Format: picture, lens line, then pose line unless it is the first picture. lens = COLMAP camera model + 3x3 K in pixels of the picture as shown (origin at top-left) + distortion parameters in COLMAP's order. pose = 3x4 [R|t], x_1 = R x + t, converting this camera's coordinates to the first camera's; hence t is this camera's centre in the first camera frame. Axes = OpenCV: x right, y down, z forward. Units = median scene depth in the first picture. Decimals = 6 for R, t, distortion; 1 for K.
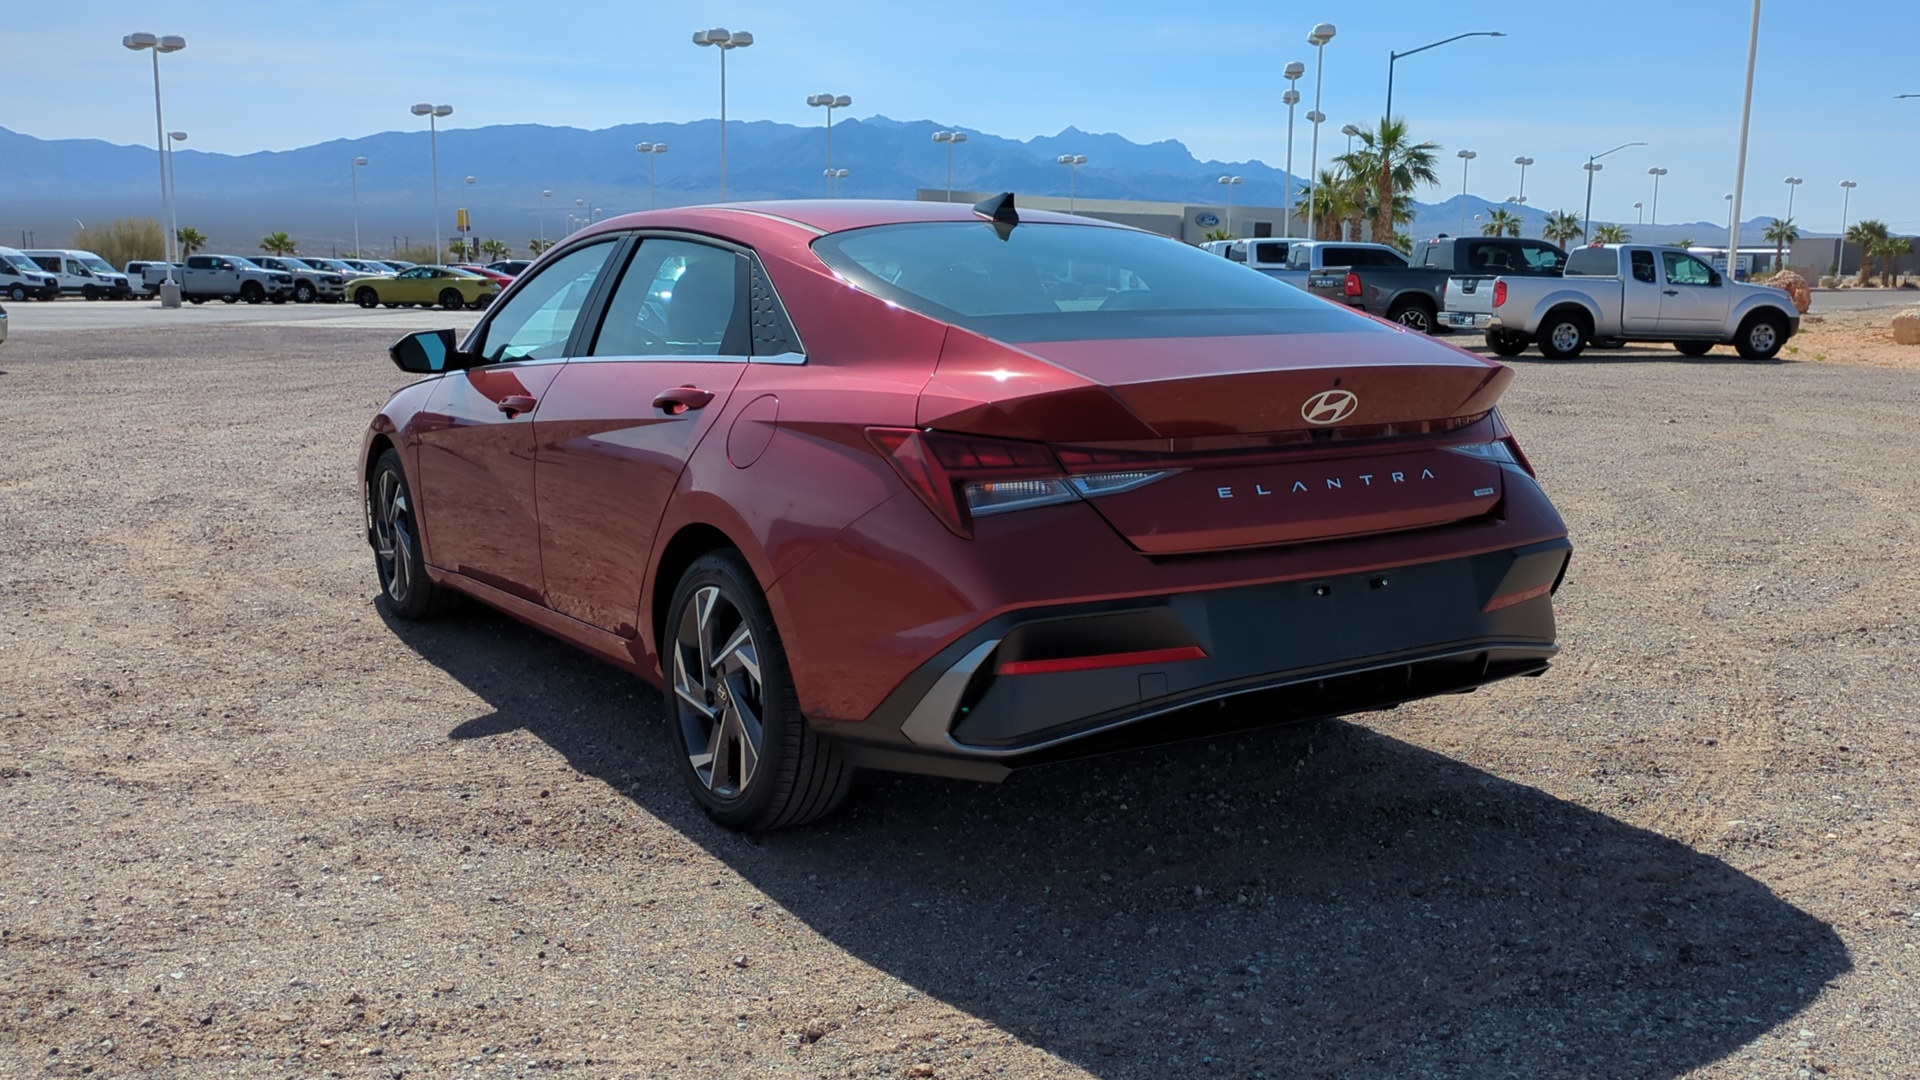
lens RADIAL K [[1650.8, 0, 977.4], [0, 1650.8, 545.5], [0, 0, 1]] dist [0.048413, -0.065487]
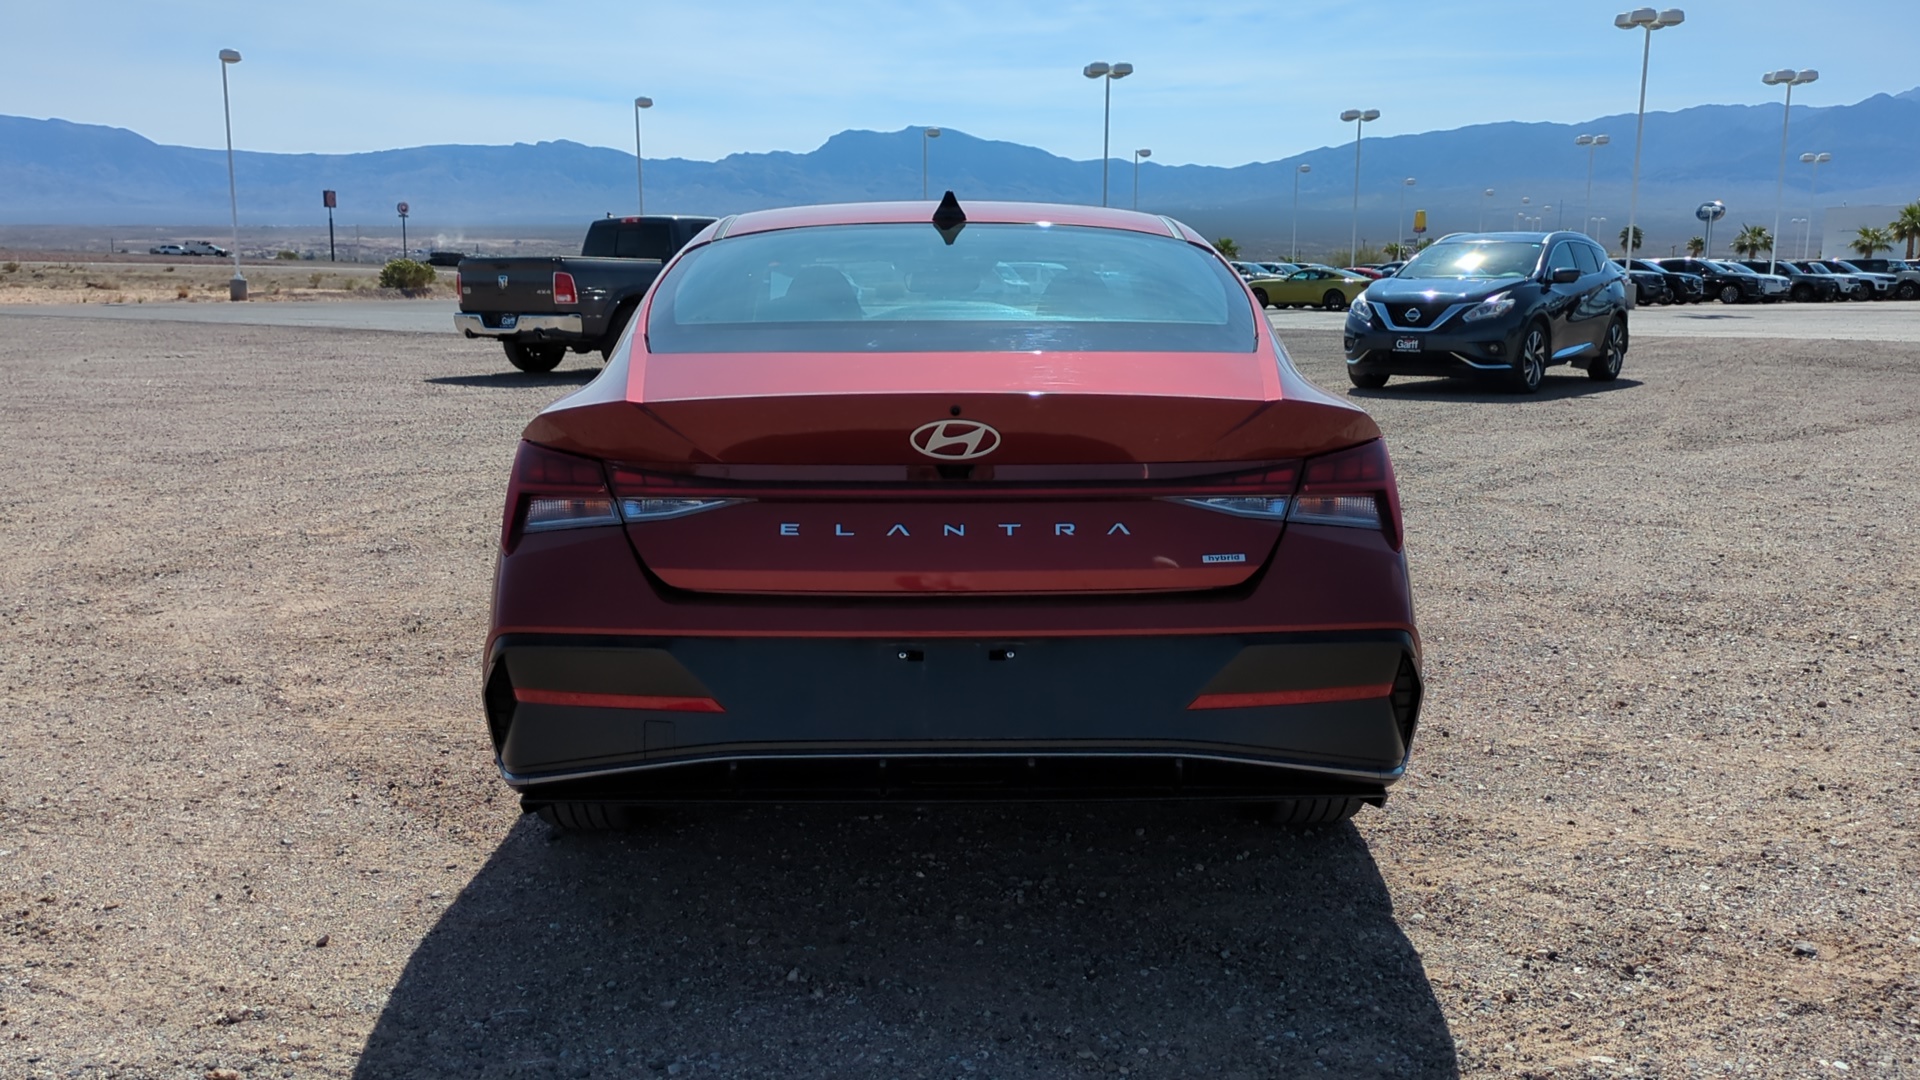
lens RADIAL K [[1650.8, 0, 972.8], [0, 1650.8, 538.2], [0, 0, 1]] dist [0.048413, -0.065487]
pose [[0.840506, 0.081347, -0.535660, 0.581199], [-0.083736, 0.996289, 0.019910, -0.043967], [0.535292, 0.028119, 0.844199, 0.256039]]
